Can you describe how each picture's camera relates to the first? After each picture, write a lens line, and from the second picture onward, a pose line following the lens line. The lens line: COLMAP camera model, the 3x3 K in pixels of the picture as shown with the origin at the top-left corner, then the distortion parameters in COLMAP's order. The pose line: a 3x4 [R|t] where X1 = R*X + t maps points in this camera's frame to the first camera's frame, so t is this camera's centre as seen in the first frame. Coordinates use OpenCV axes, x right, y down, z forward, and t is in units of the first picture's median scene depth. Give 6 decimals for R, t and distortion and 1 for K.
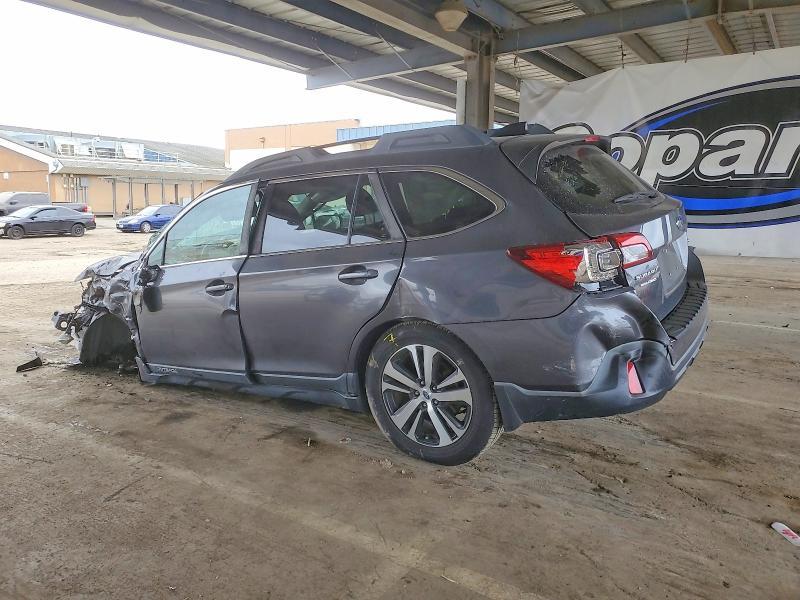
lens RADIAL K [[642.4, 0, 400.1], [0, 642.4, 243.5], [0, 0, 1]] dist [0.041560, -0.002416]
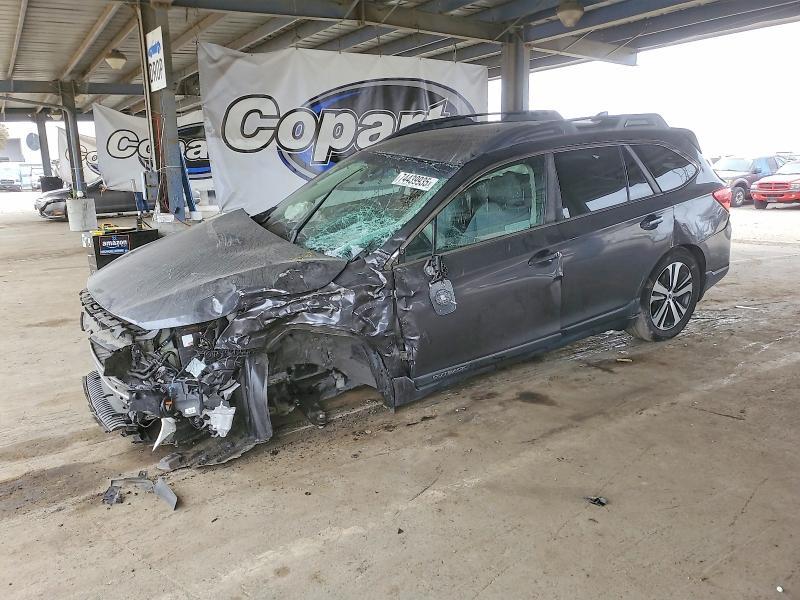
lens RADIAL K [[608.3, 0, 400.0], [0, 608.3, 300.0], [0, 0, 1]] dist [-0.003795, -0.000423]
pose [[0.401949, -0.210817, 0.891063, -1.249098], [0.086083, 0.977525, 0.192442, -0.069649], [-0.911607, -0.000646, 0.411063, 0.839517]]
